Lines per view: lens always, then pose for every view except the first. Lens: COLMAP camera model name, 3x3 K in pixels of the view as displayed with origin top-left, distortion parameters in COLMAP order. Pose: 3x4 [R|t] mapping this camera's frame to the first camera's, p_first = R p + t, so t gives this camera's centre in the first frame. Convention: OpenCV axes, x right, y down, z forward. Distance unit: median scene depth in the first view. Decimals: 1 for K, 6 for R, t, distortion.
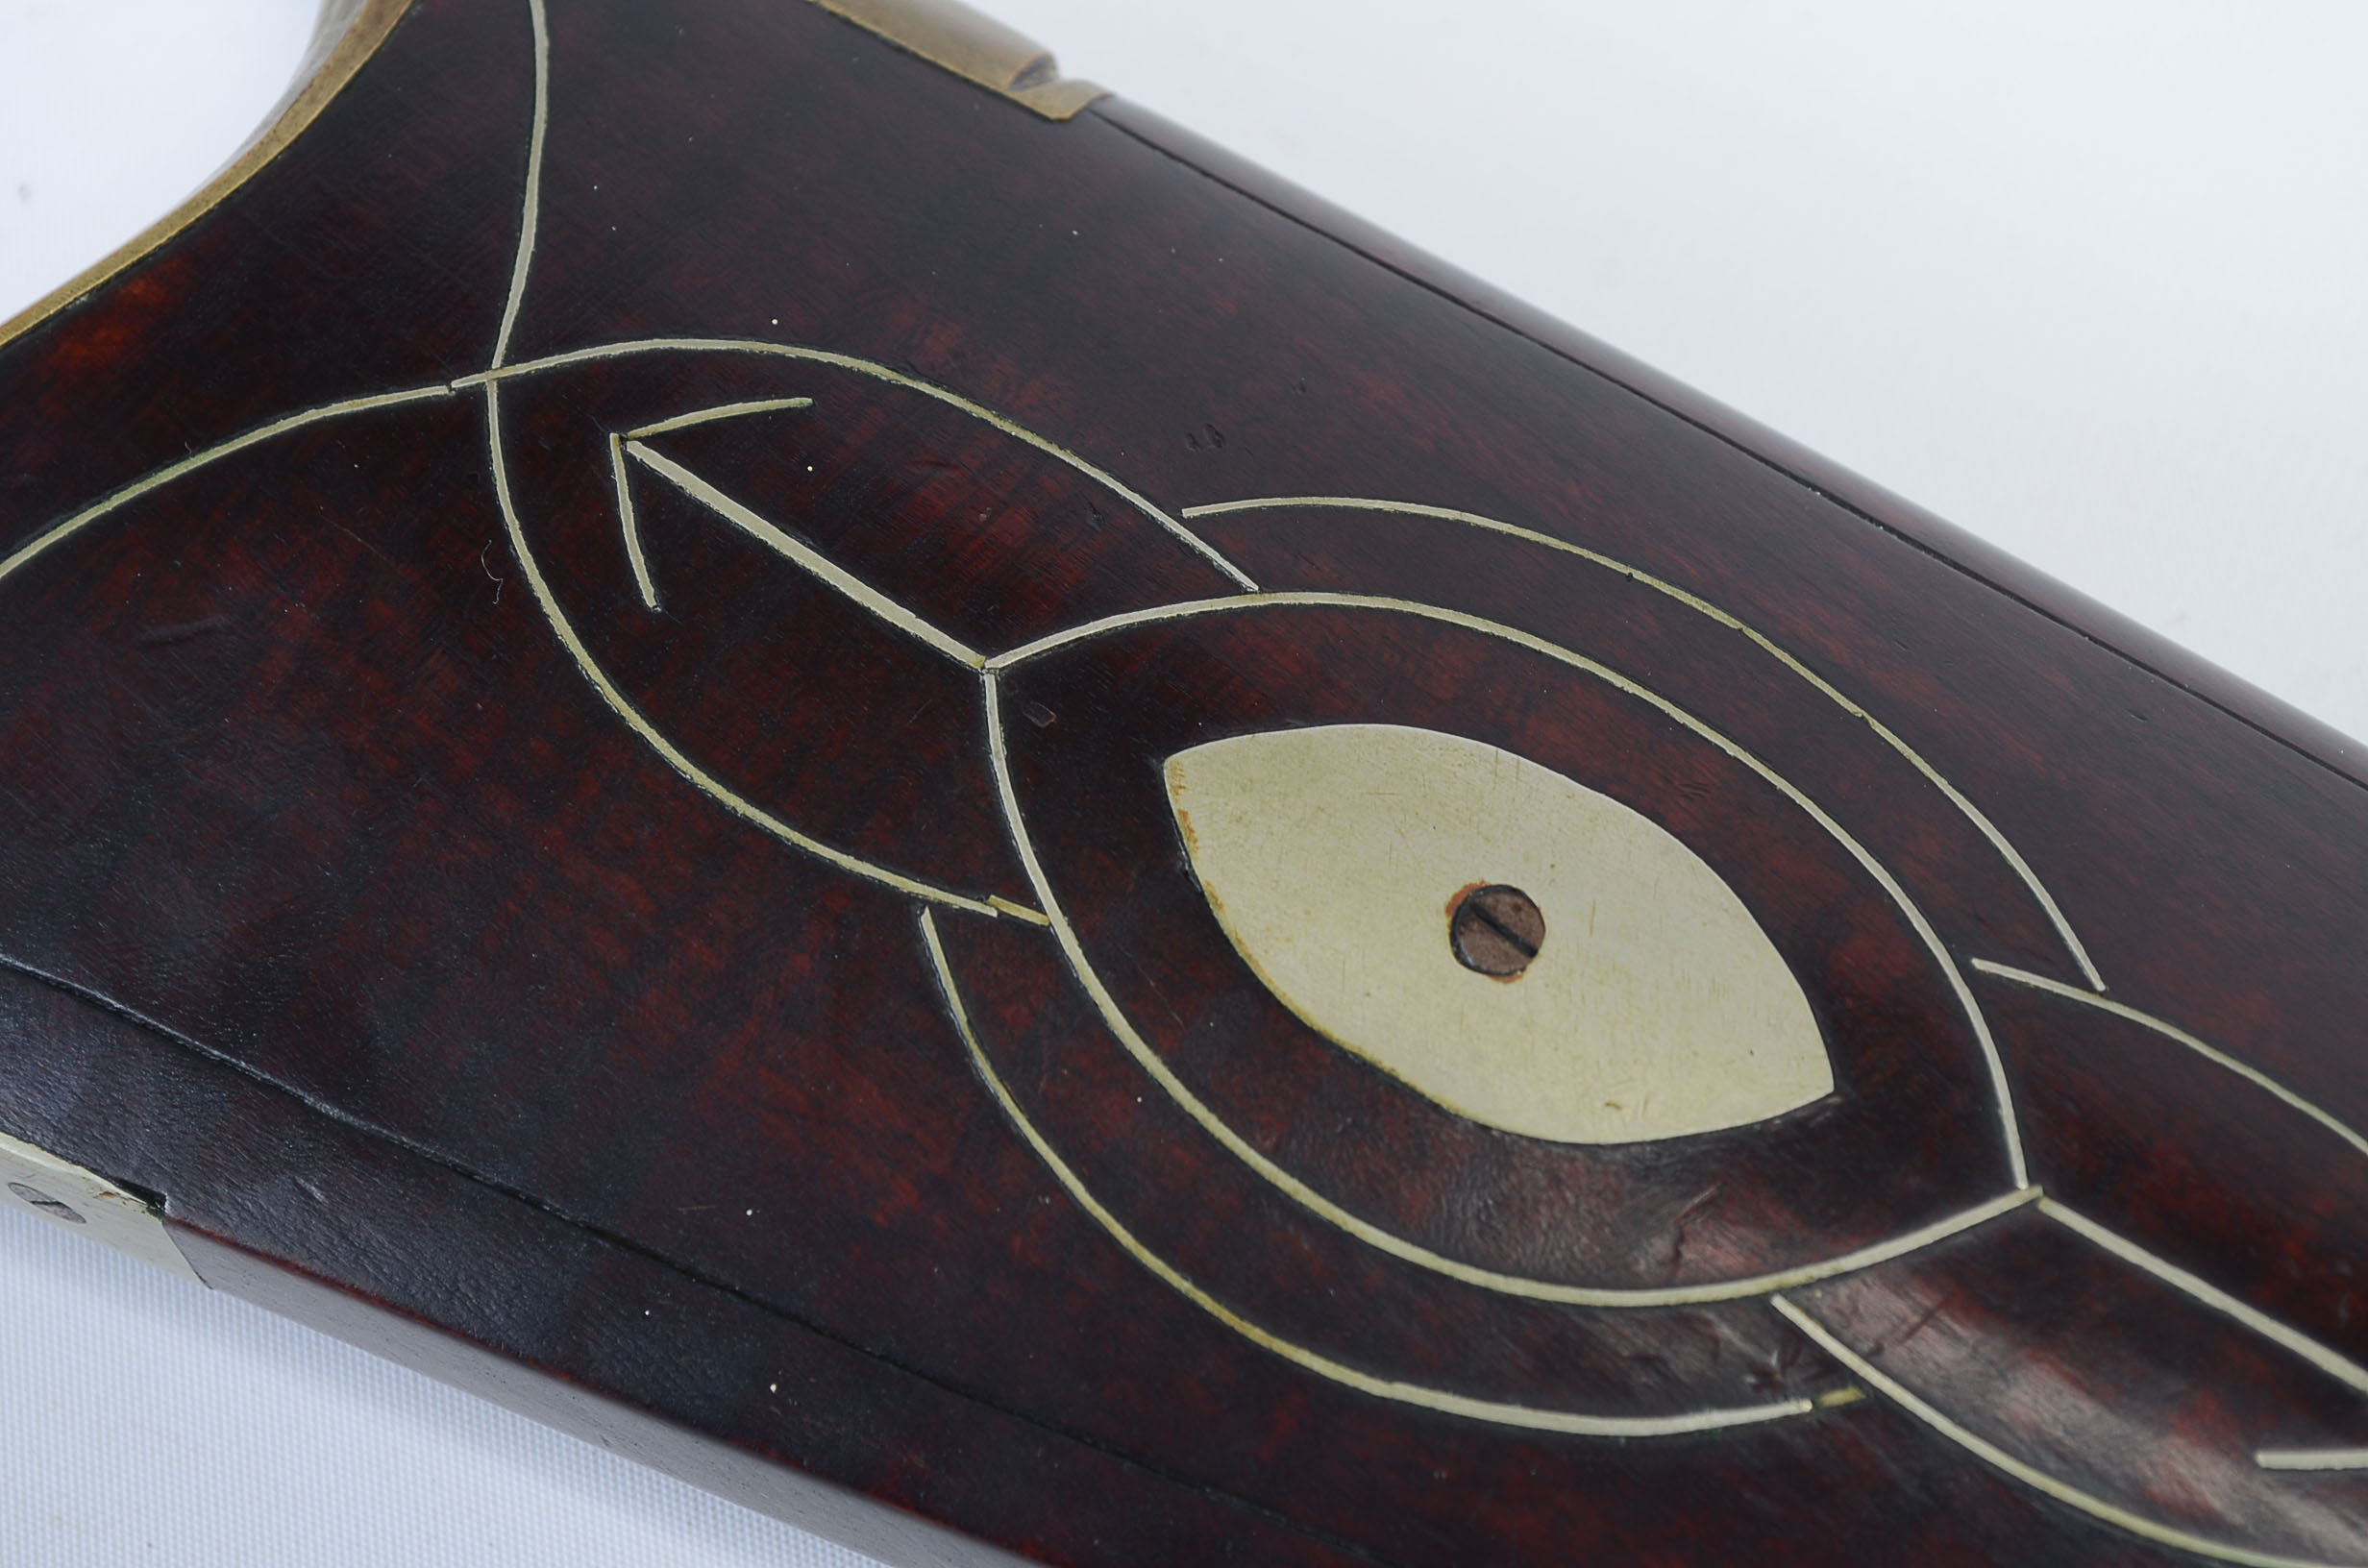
lens RADIAL K [[5660.1, 0, 1182.1], [0, 5660.1, 785.8], [0, 0, 1]] dist [0.033390, 0.000000]
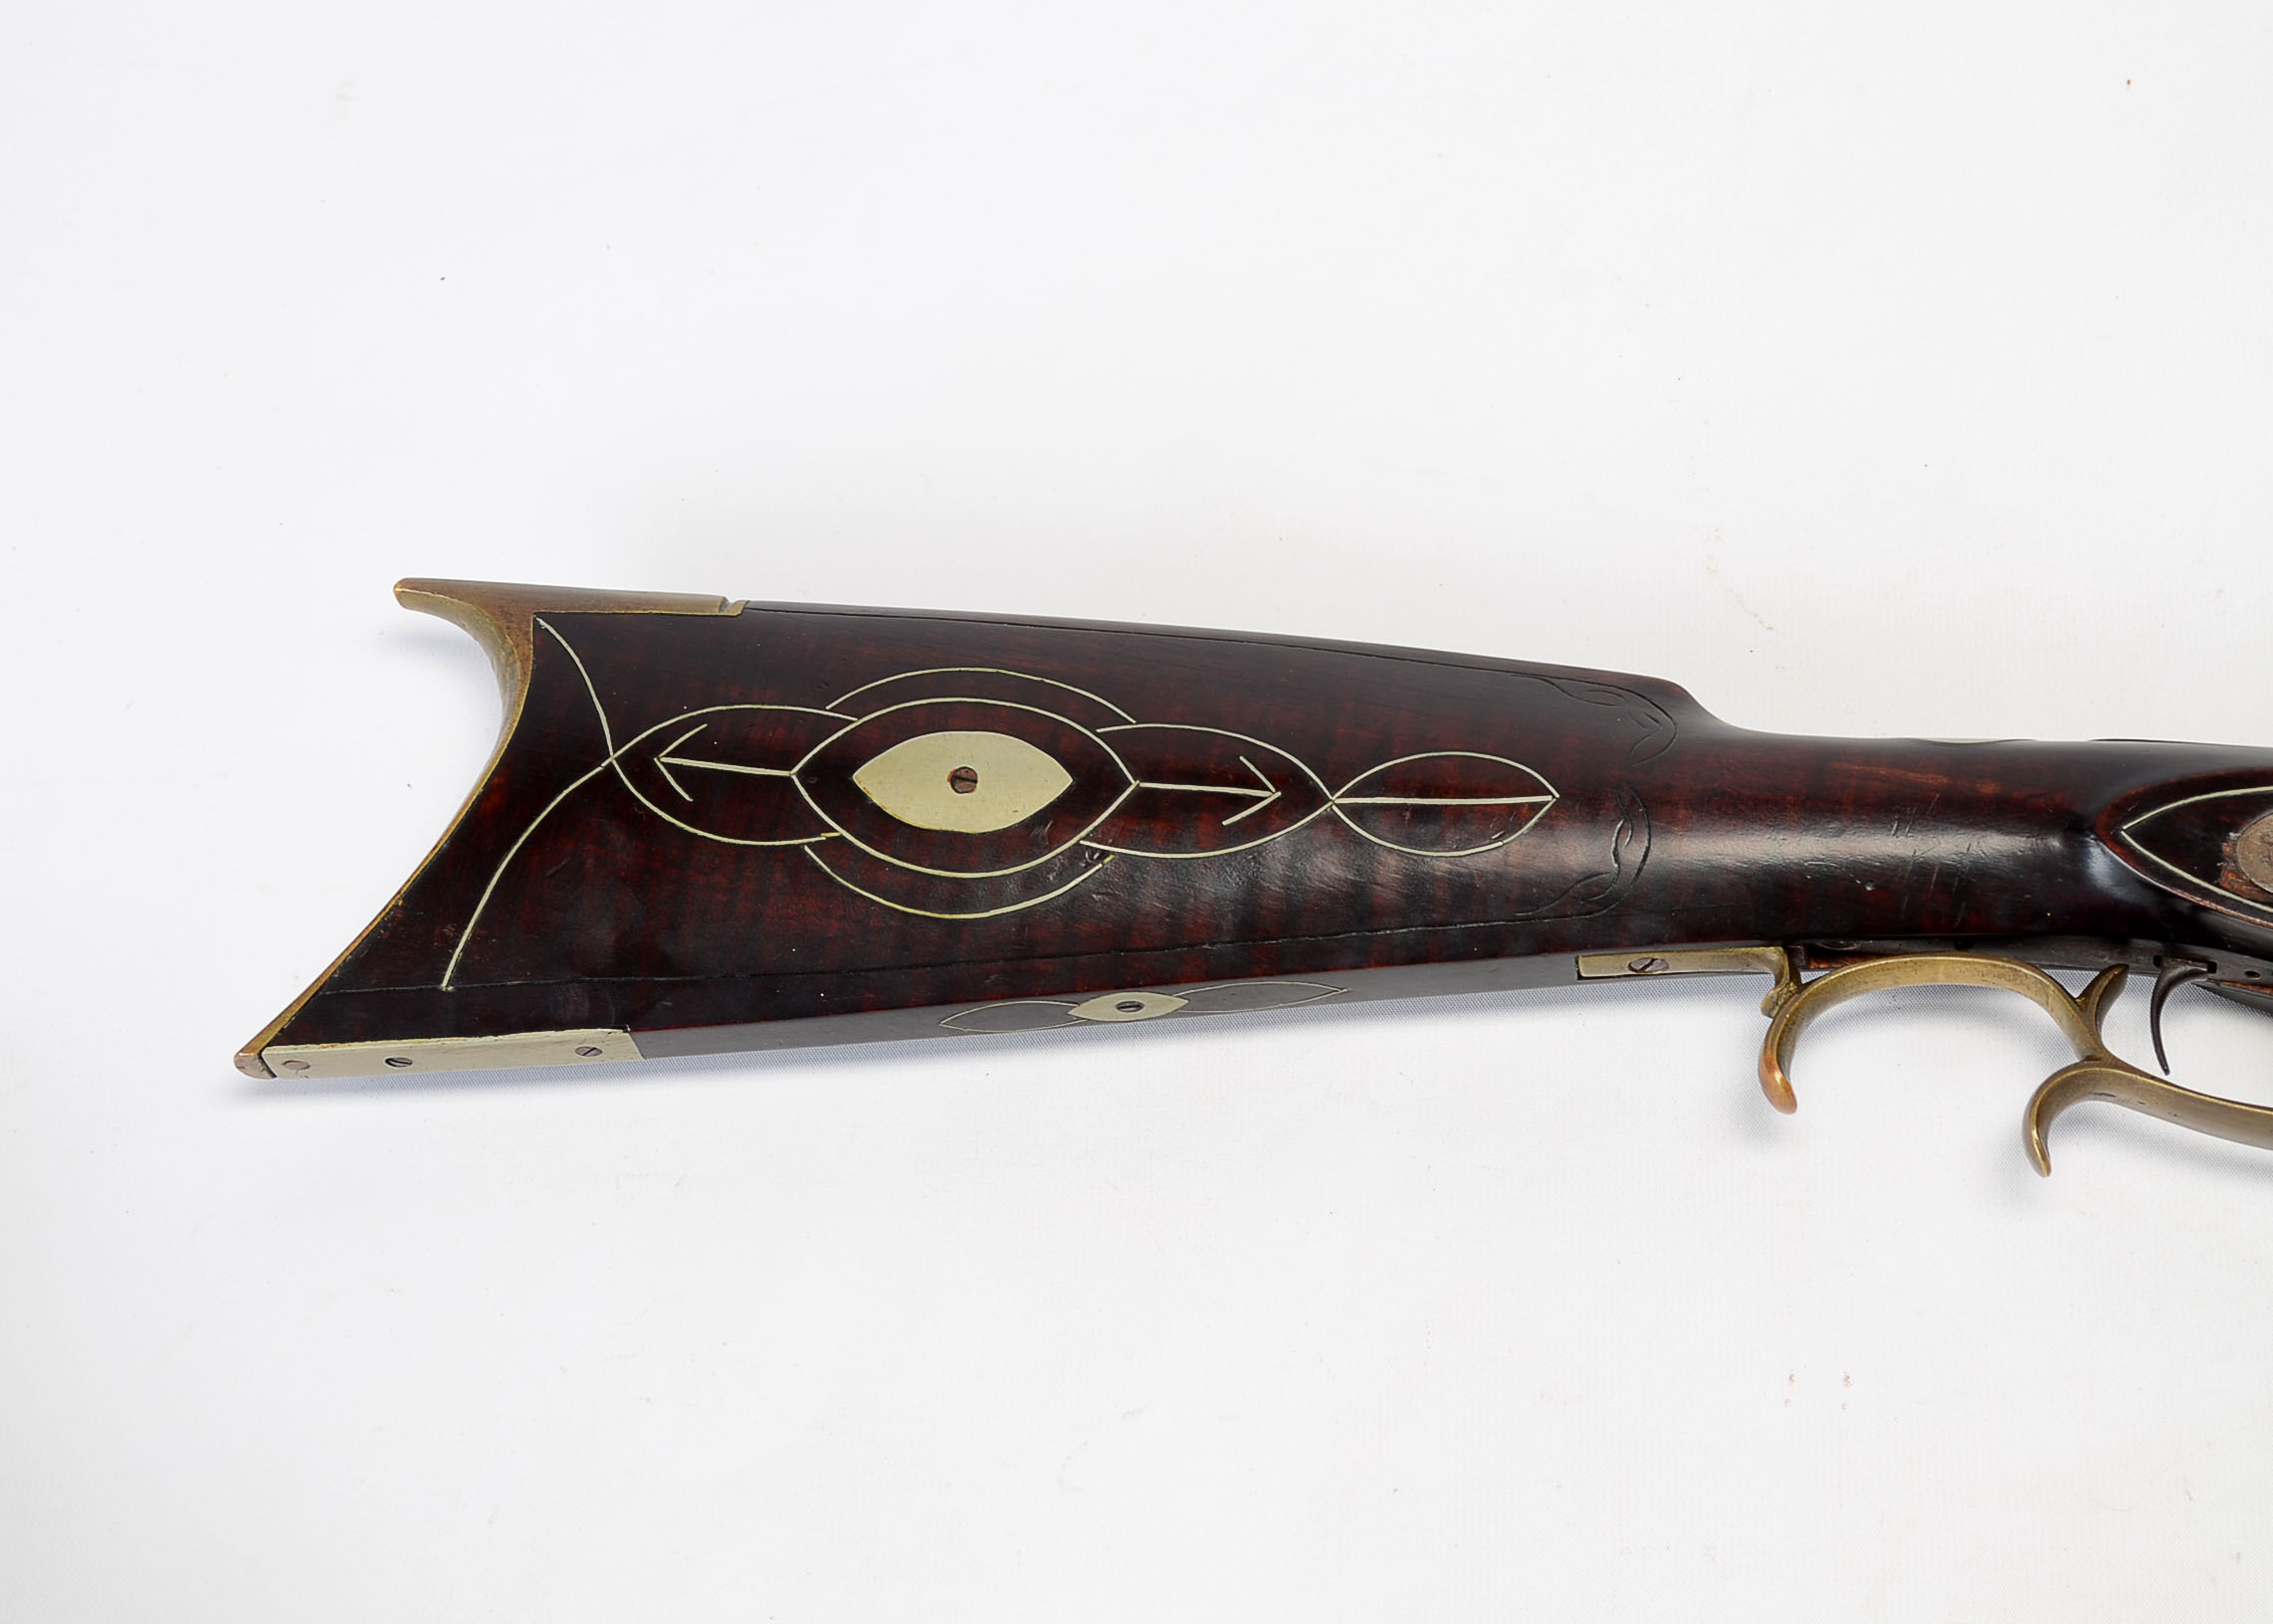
lens RADIAL K [[6023.9, 0, 1139.3], [0, 6023.9, 811.4], [0, 0, 1]] dist [0.137412, 0.000000]
pose [[0.910711, -0.407987, 0.064438, -0.084882], [0.411393, 0.909899, -0.053281, 0.268285], [-0.036894, 0.075033, 0.996498, -2.490632]]
